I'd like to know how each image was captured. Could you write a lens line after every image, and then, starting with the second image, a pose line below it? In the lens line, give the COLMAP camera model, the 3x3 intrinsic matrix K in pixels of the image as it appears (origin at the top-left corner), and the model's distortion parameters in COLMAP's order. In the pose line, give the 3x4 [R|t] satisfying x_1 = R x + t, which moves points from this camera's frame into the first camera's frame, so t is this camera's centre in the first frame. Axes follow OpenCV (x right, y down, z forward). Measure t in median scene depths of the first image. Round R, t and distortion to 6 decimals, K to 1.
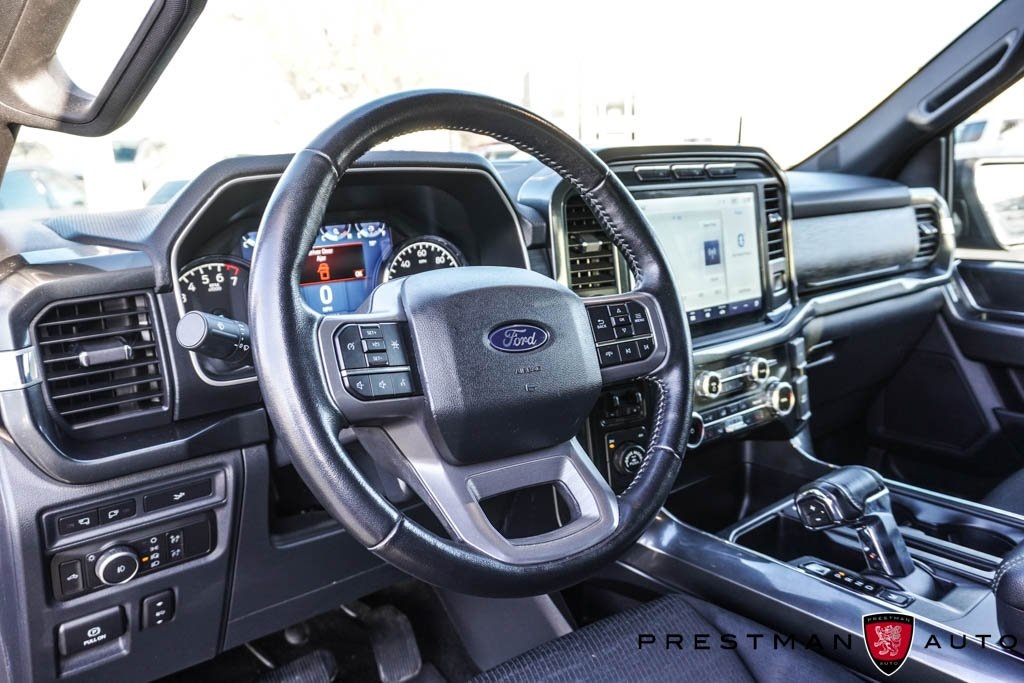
lens RADIAL K [[815.2, 0, 516.0], [0, 815.2, 336.2], [0, 0, 1]] dist [-0.015873, 0.000735]
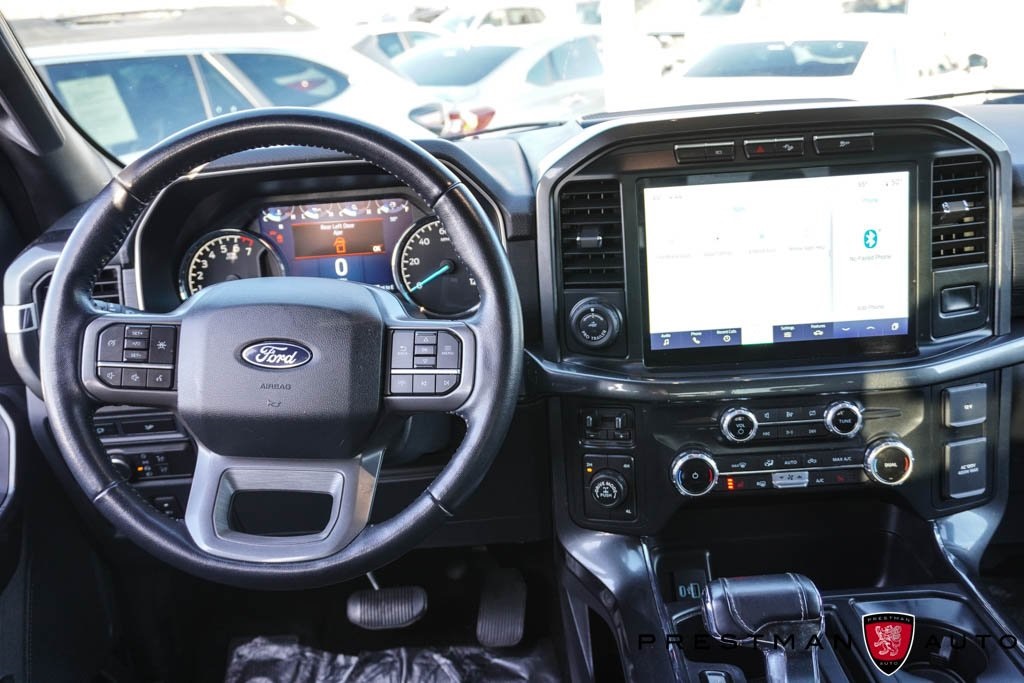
lens RADIAL K [[973.6, 0, 515.3], [0, 973.6, 343.8], [0, 0, 1]] dist [-0.010724, 0.000000]
pose [[0.772479, 0.165011, -0.613228, 0.713569], [-0.084553, 0.983779, 0.158210, -0.167386], [0.629387, -0.070364, 0.773900, 0.151337]]
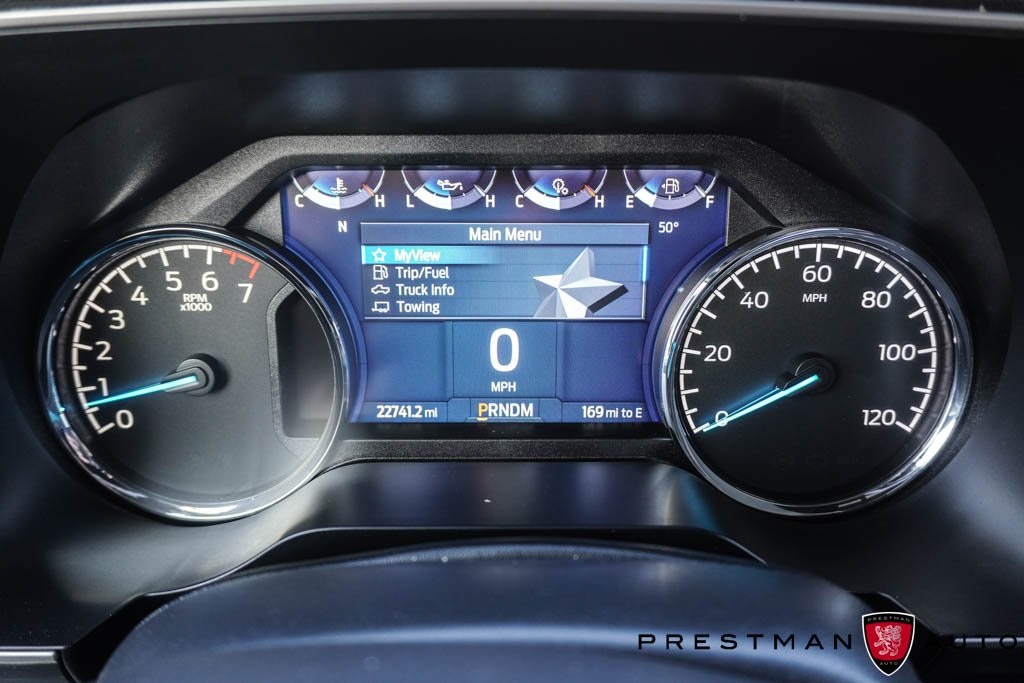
lens RADIAL K [[826.1, 0, 514.0], [0, 826.1, 340.4], [0, 0, 1]] dist [-0.005069, 0.000119]
pose [[0.767518, 0.253490, -0.588777, -0.004393], [-0.153390, 0.964433, 0.215267, -0.135105], [0.622404, -0.074909, 0.779103, 0.683303]]
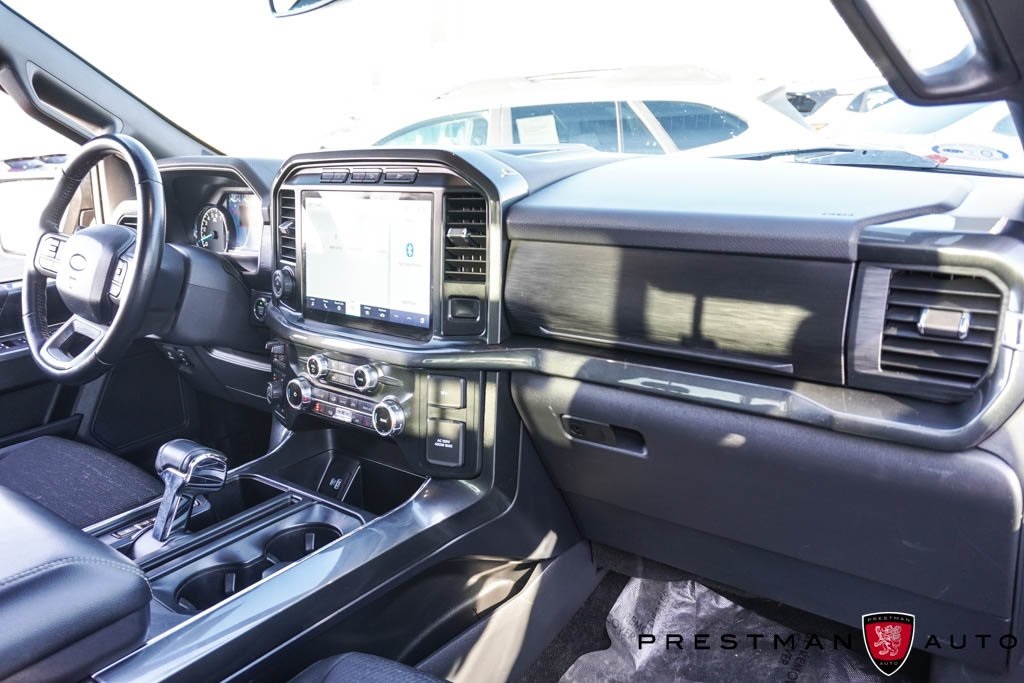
lens RADIAL K [[815.2, 0, 510.1], [0, 815.2, 348.0], [0, 0, 1]] dist [-0.015873, 0.000735]
pose [[0.195133, 0.276425, -0.941016, 1.515250], [-0.161241, 0.955447, 0.247229, -0.324140], [0.967432, 0.103488, 0.231011, 1.115333]]
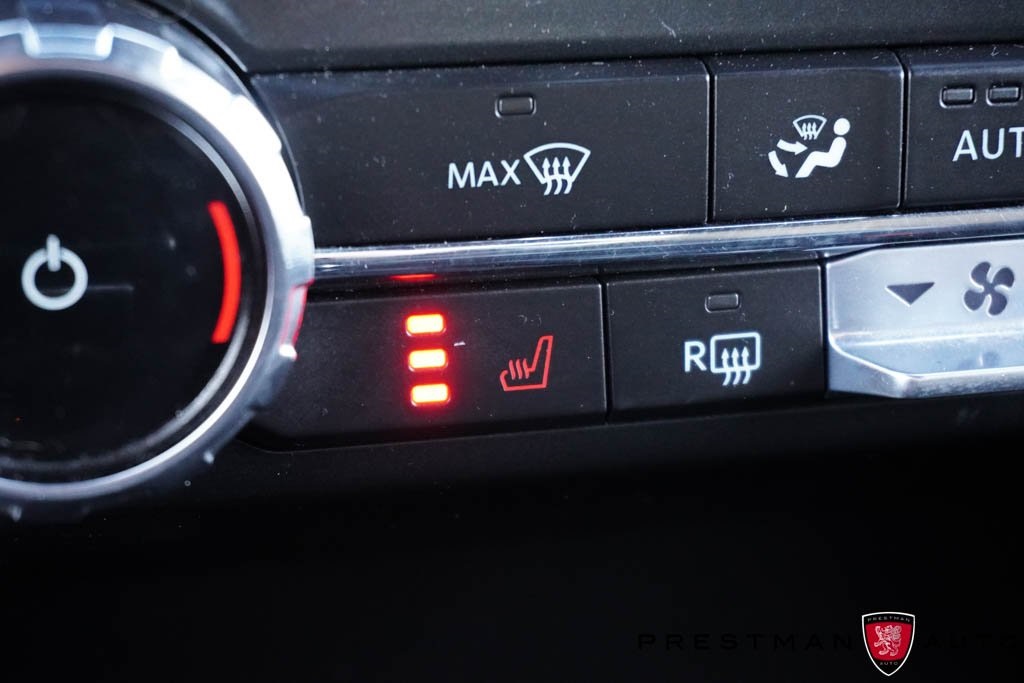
lens RADIAL K [[2281.8, 0, 511.8], [0, 2281.8, 341.6], [0, 0, 1]] dist [-0.020249, 0.000000]
pose [[0.915486, 0.233549, -0.327628, 0.350101], [-0.152985, 0.955183, 0.253417, 0.070270], [0.372130, -0.181877, 0.910187, 0.905417]]
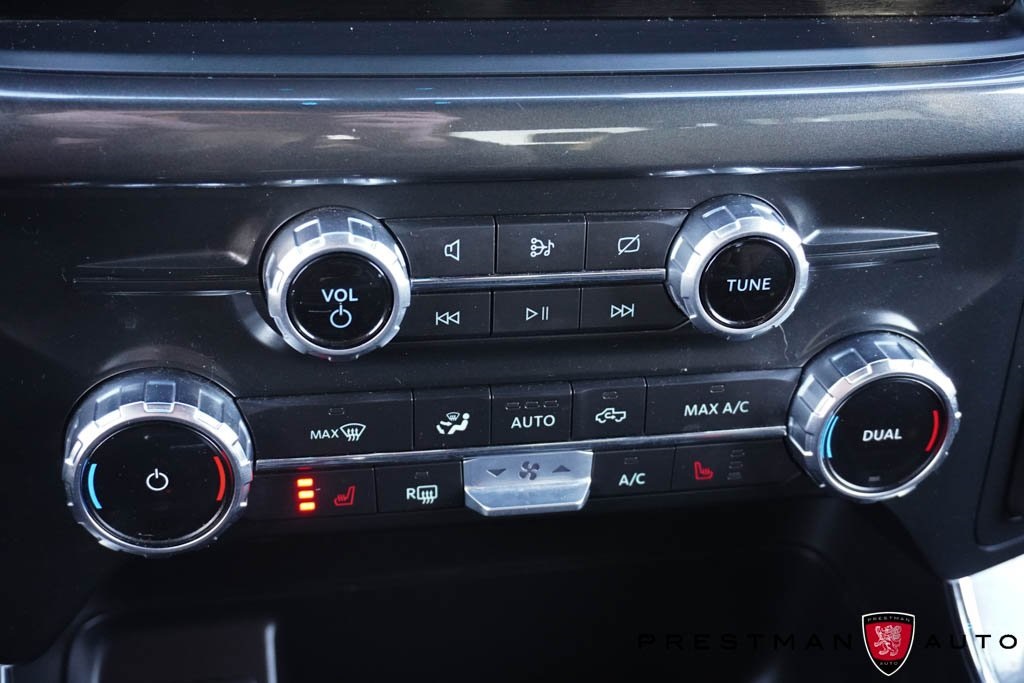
lens RADIAL K [[1309.9, 0, 509.9], [0, 1309.9, 347.2], [0, 0, 1]] dist [0.026582, 0.000000]
pose [[0.876301, 0.329273, -0.351675, 0.433653], [-0.181609, 0.901899, 0.391915, -0.063468], [0.446222, -0.279568, 0.850134, 0.840371]]
